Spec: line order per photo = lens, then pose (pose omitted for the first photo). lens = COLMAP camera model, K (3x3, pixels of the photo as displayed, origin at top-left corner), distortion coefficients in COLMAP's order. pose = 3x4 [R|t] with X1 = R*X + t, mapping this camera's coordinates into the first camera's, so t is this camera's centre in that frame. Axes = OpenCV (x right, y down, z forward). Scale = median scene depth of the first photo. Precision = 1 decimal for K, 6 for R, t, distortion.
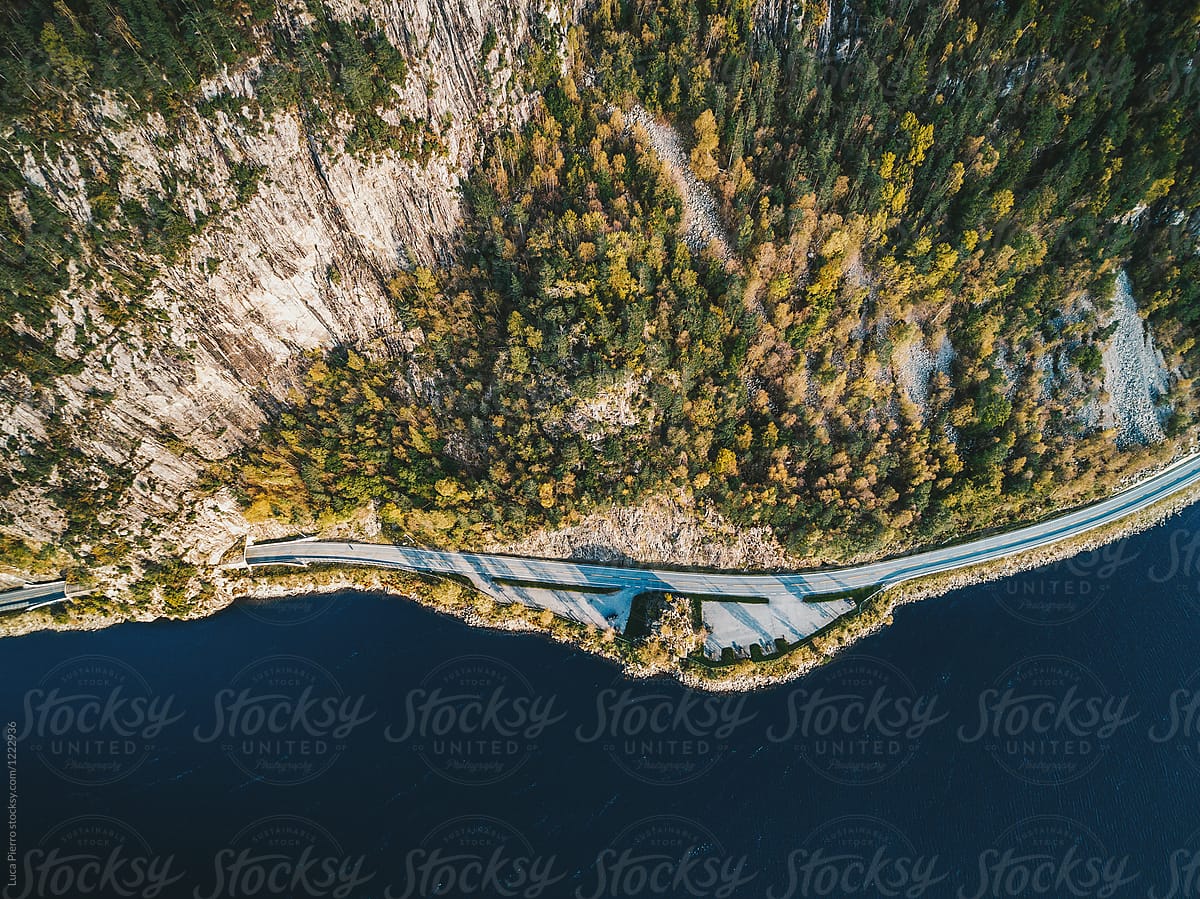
lens RADIAL K [[560.1, 0, 605.7], [0, 560.1, 450.1], [0, 0, 1]] dist [-0.026041, -0.015034]
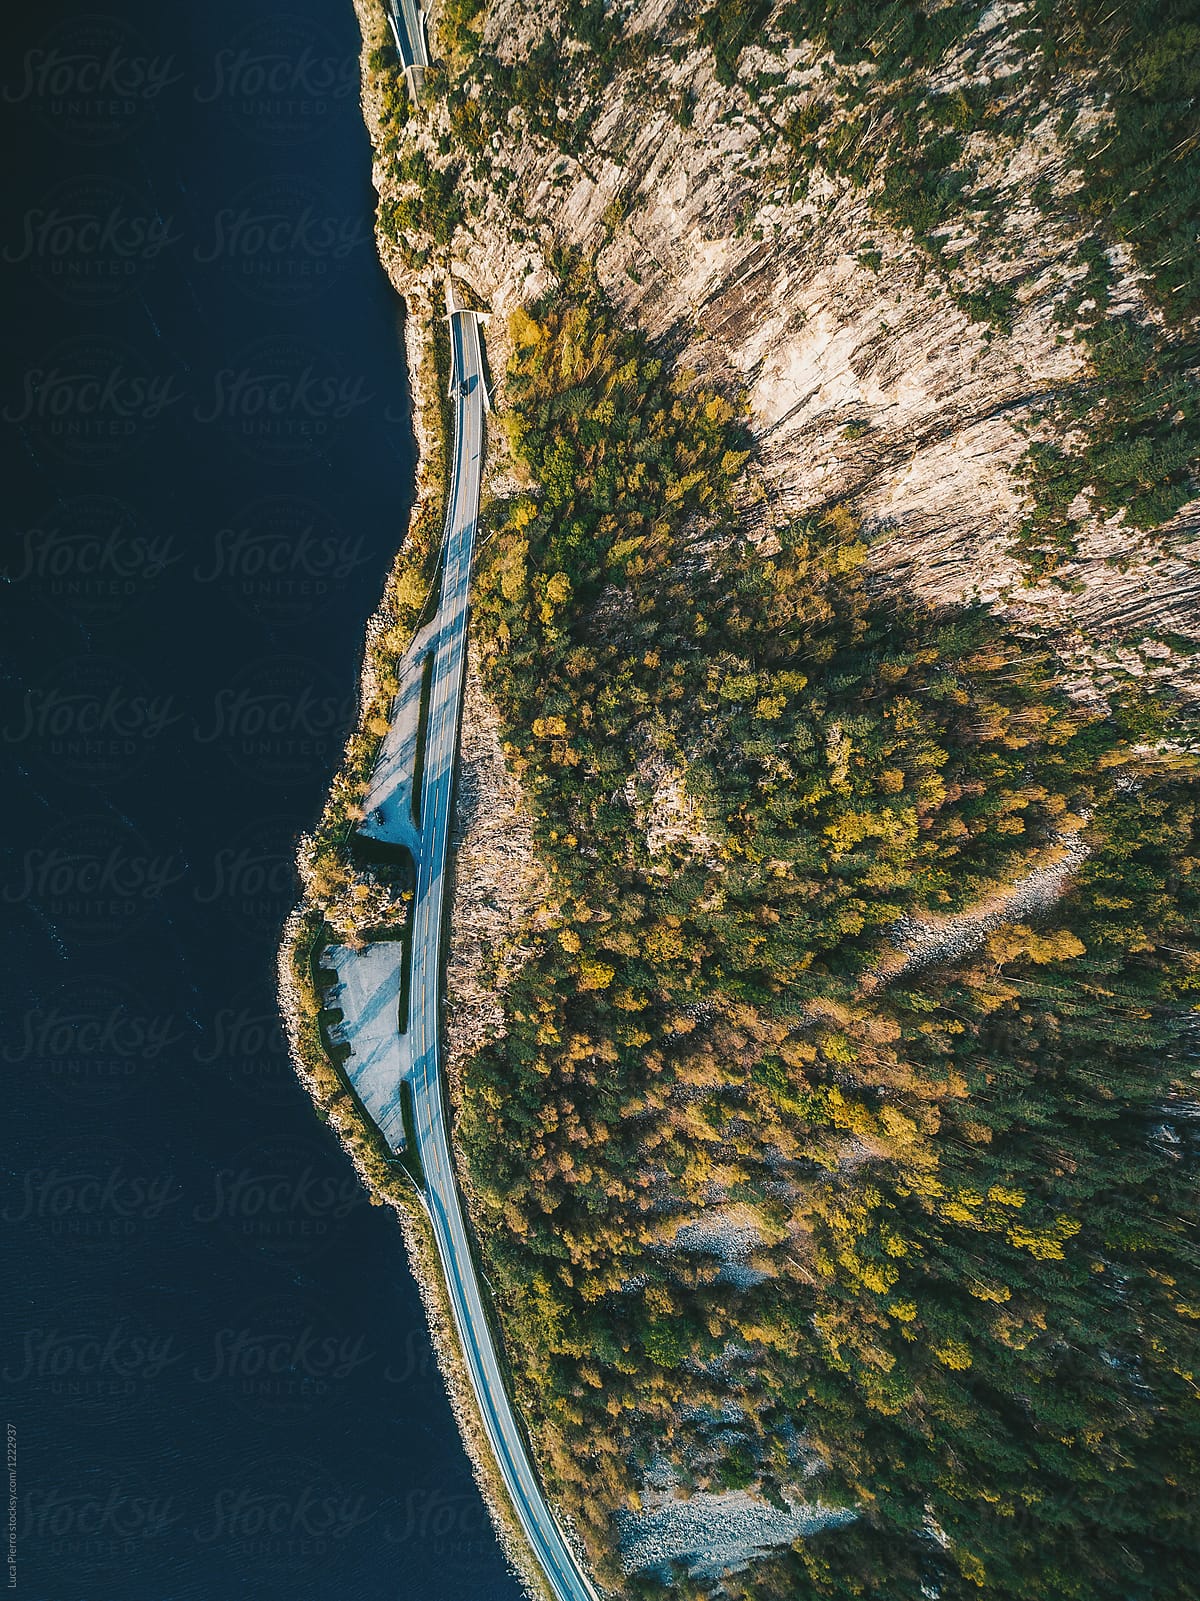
lens RADIAL K [[747.3, 0, 601.3], [0, 747.3, 805.1], [0, 0, 1]] dist [-0.026041, -0.015034]
pose [[0.002838, 0.999992, -0.002823, -0.000745], [-0.999991, 0.002829, -0.003308, 0.016334], [-0.003300, 0.002833, 0.999991, 0.036625]]
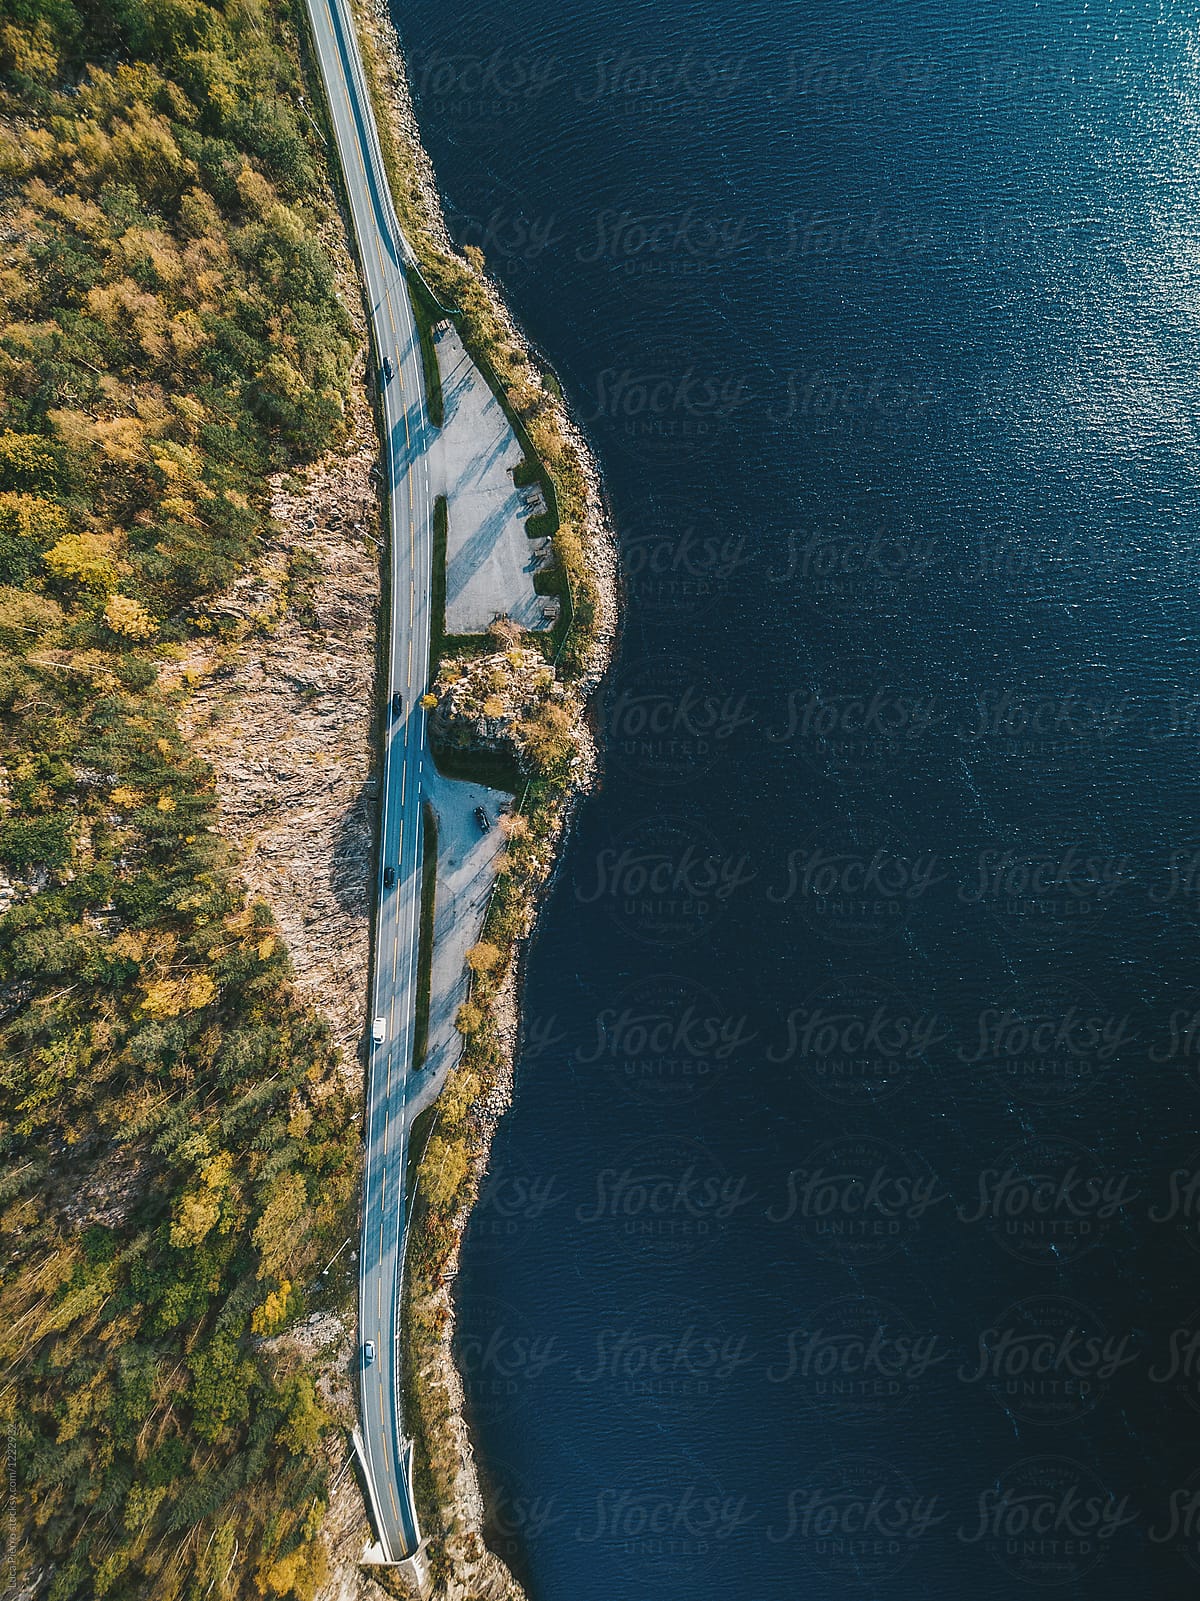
lens RADIAL K [[747.3, 0, 601.3], [0, 747.3, 805.1], [0, 0, 1]] dist [-0.026041, -0.015034]
pose [[-0.033714, -0.999352, -0.012638, 0.029706], [0.939301, -0.036003, 0.341200, 0.184271], [-0.341434, -0.000368, 0.939906, 0.371382]]
